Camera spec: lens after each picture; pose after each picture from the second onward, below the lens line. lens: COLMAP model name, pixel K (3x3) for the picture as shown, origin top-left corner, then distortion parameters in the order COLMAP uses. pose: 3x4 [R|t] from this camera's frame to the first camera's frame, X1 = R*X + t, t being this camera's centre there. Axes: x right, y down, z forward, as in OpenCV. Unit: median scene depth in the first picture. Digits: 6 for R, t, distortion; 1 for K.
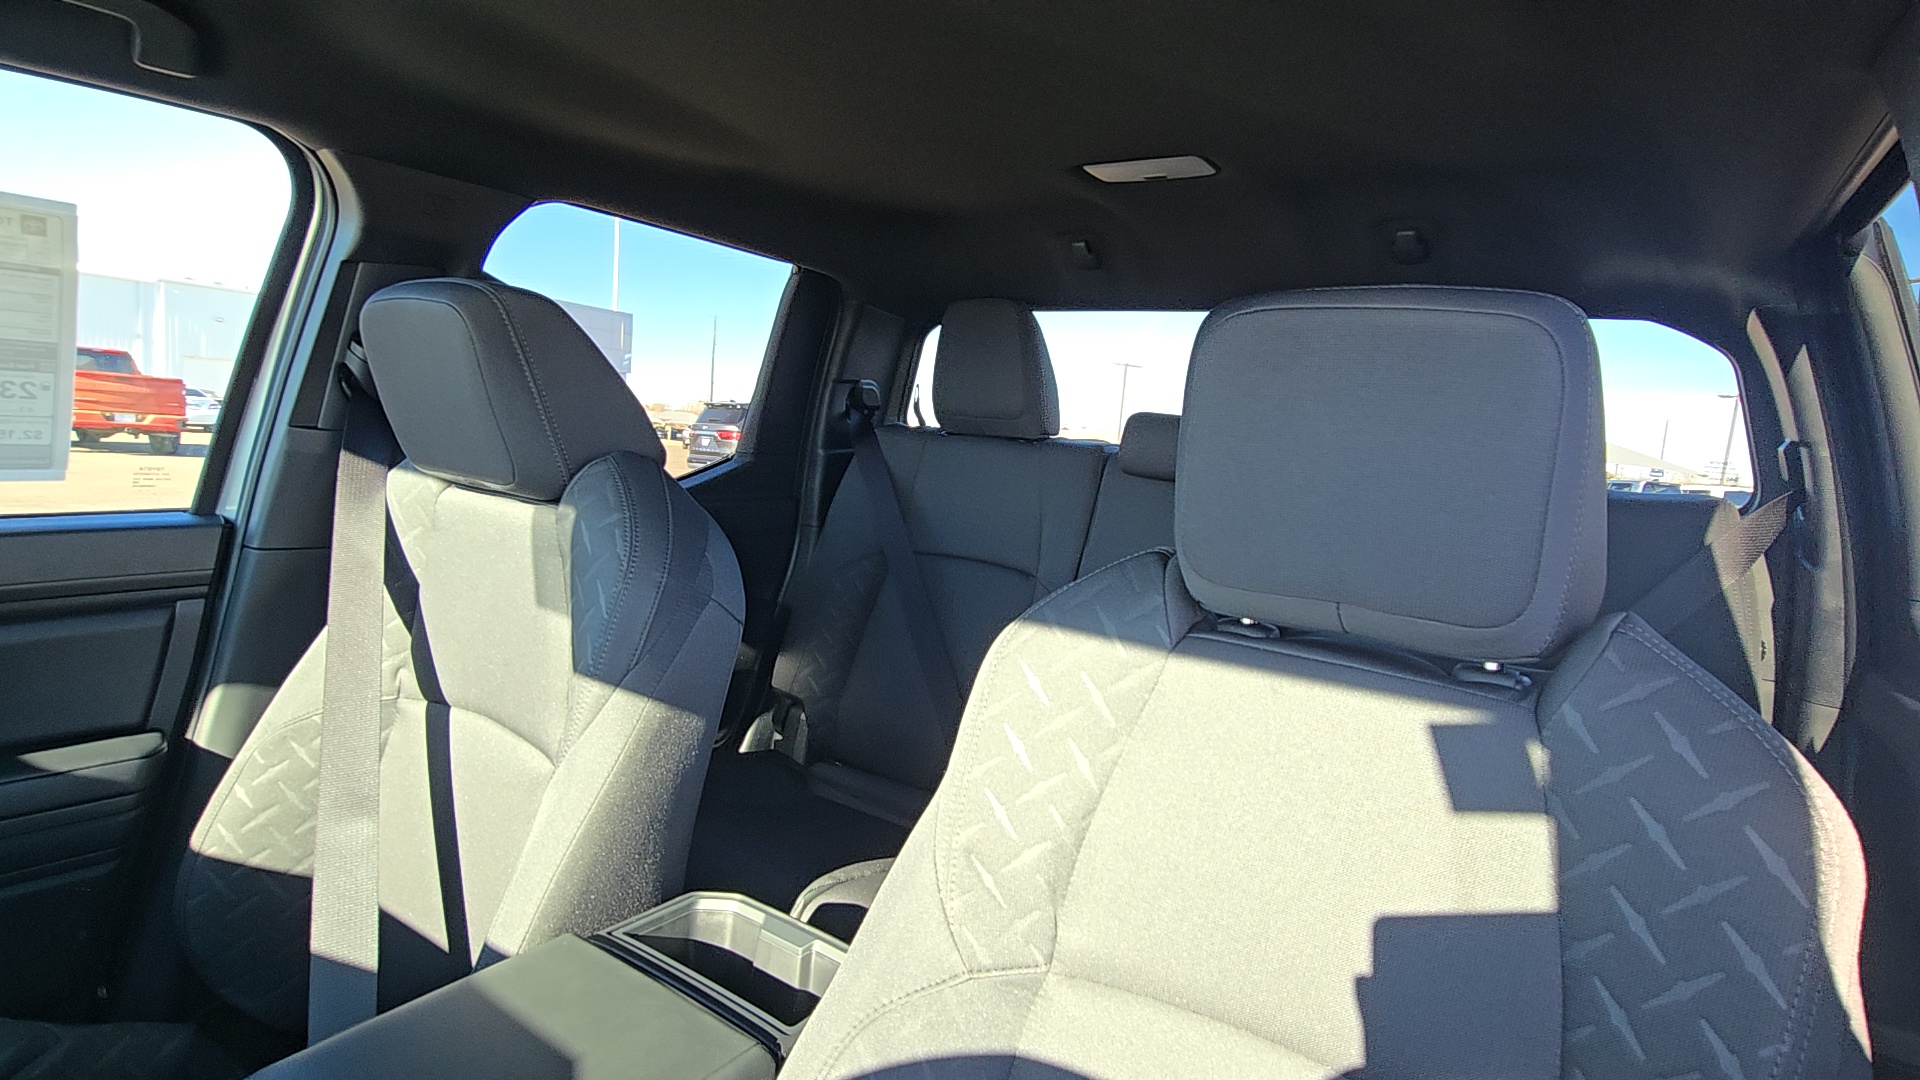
lens RADIAL K [[966.9, 0, 960.0], [0, 966.9, 540.0], [0, 0, 1]] dist [-0.000907, -0.001006]
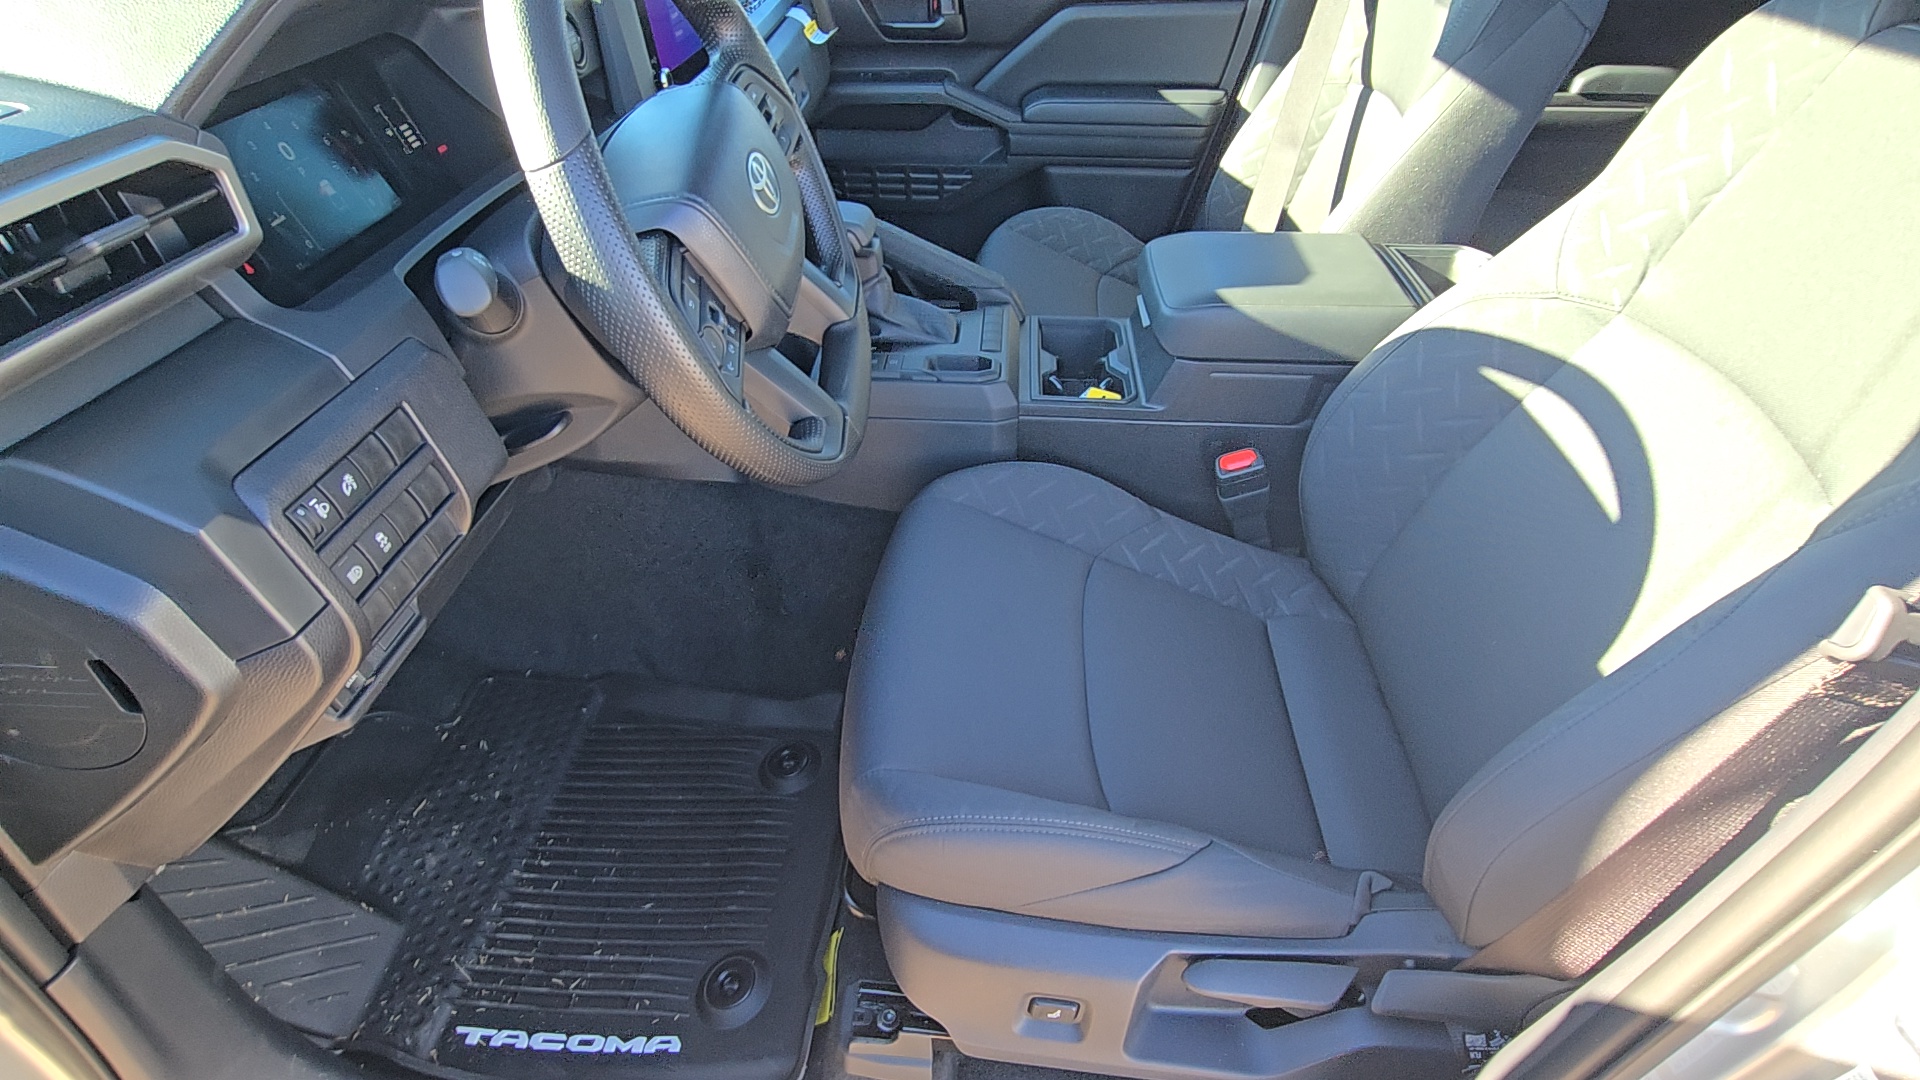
lens RADIAL K [[966.9, 0, 960.0], [0, 966.9, 540.0], [0, 0, 1]] dist [-0.000907, -0.001006]
pose [[0.504362, 0.458128, -0.731941, 0.484414], [-0.064300, 0.865225, 0.497244, 0.082301], [0.861095, -0.203727, 0.465844, -0.280125]]
